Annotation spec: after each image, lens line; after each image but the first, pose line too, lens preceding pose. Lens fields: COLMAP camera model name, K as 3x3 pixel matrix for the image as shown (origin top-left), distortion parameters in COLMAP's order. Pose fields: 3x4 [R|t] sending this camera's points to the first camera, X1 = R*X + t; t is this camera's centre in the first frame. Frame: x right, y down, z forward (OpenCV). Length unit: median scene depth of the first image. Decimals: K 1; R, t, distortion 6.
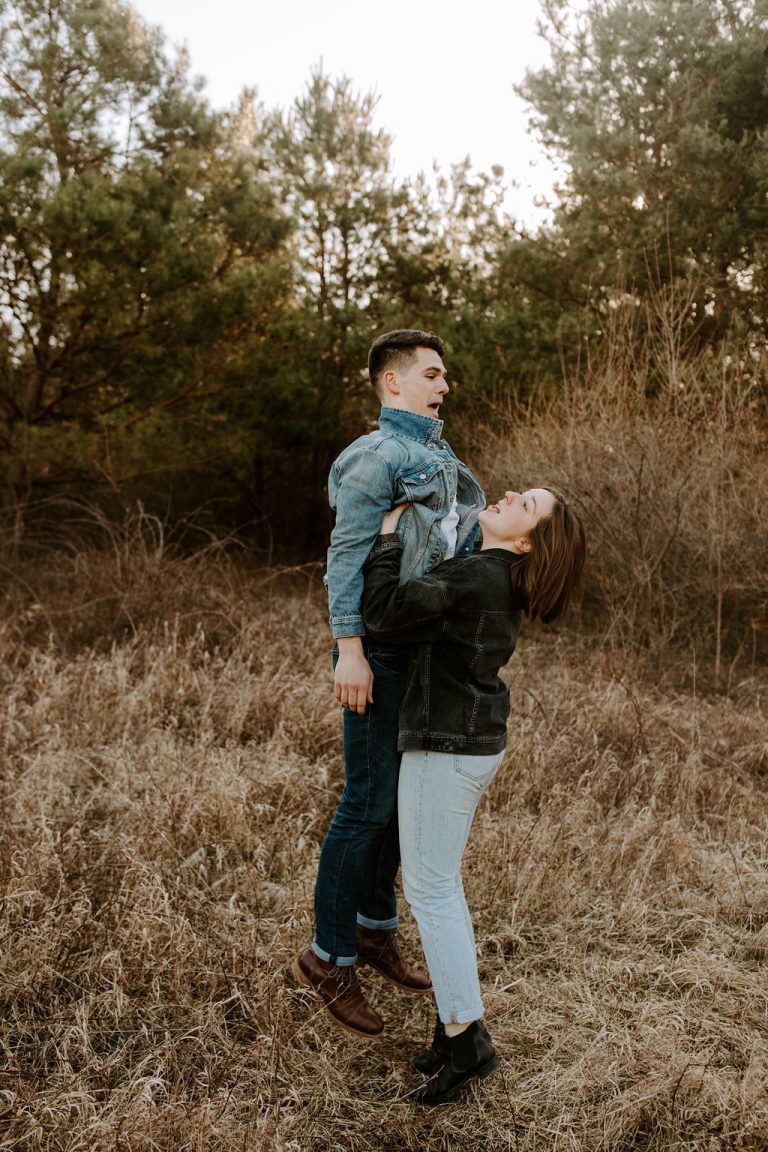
lens RADIAL K [[1111.9, 0, 380.9], [0, 1111.9, 577.1], [0, 0, 1]] dist [0.014123, 0.000000]
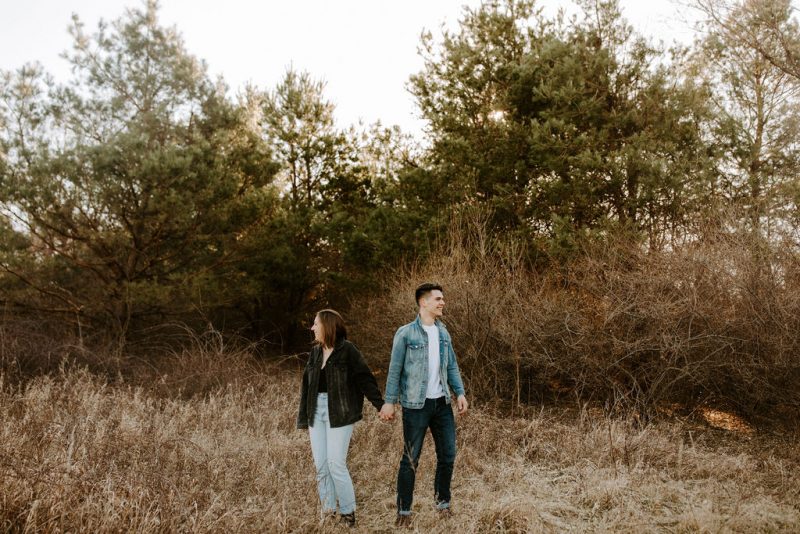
lens RADIAL K [[772.1, 0, 396.9], [0, 772.1, 266.9], [0, 0, 1]] dist [0.014123, 0.000000]
pose [[0.995783, -0.021998, 0.089061, -0.011126], [0.034074, 0.990064, -0.136426, 0.019460], [-0.085175, 0.138885, 0.986639, -0.241826]]
